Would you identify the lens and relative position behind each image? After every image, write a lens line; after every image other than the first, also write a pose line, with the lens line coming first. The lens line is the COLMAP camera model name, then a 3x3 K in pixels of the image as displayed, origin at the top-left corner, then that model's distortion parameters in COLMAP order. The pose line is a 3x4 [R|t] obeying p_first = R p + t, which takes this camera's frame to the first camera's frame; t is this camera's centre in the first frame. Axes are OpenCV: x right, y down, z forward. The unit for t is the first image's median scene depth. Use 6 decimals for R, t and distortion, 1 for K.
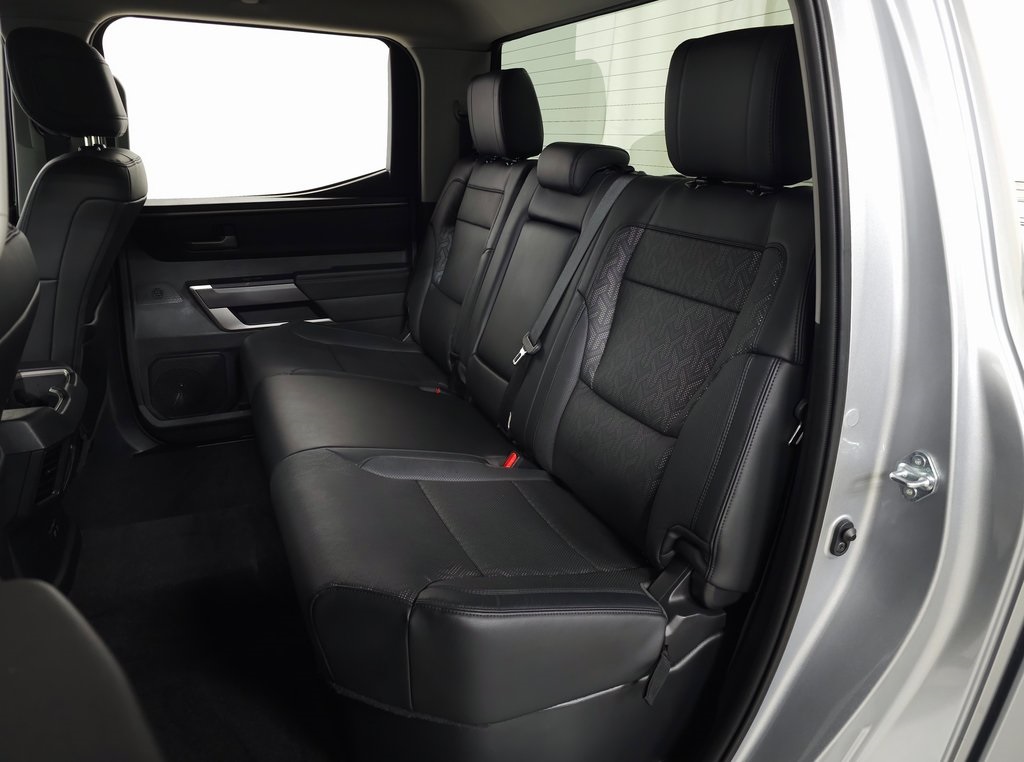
lens RADIAL K [[692.1, 0, 509.6], [0, 692.1, 384.0], [0, 0, 1]] dist [0.042379, -0.044616]
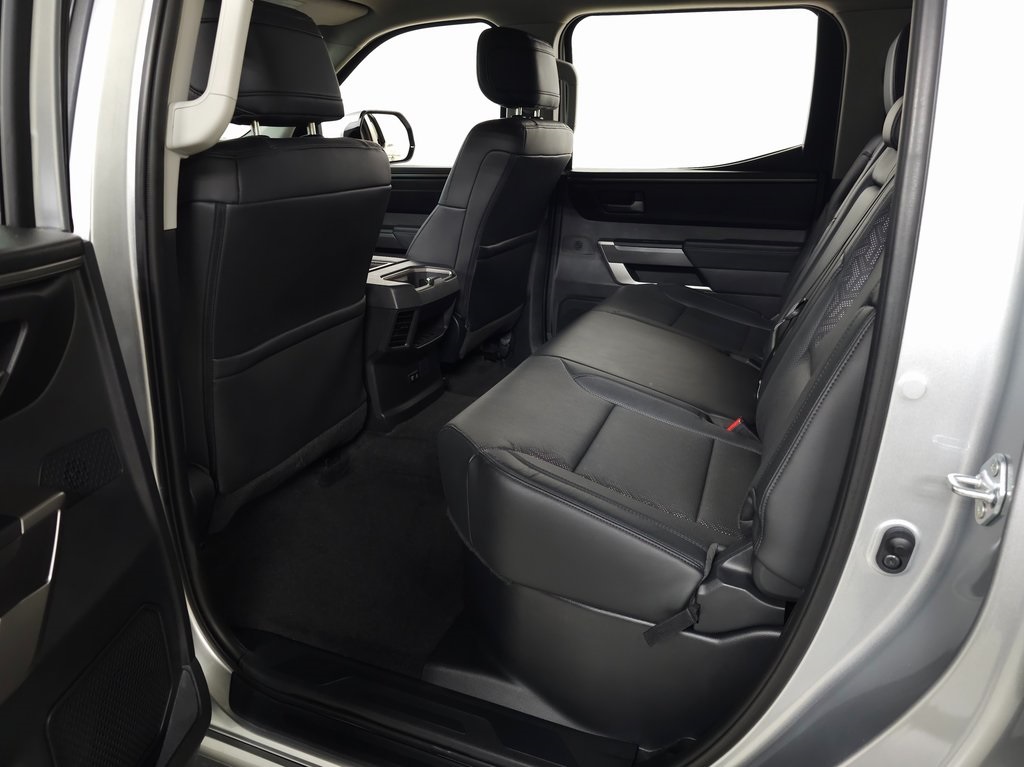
lens RADIAL K [[692.1, 0, 509.9], [0, 692.1, 380.0], [0, 0, 1]] dist [0.042379, -0.044616]
pose [[0.689379, 0.227113, -0.687878, 0.305193], [-0.245884, 0.966569, 0.072706, 0.040288], [0.681394, 0.119016, 0.722175, 0.064476]]
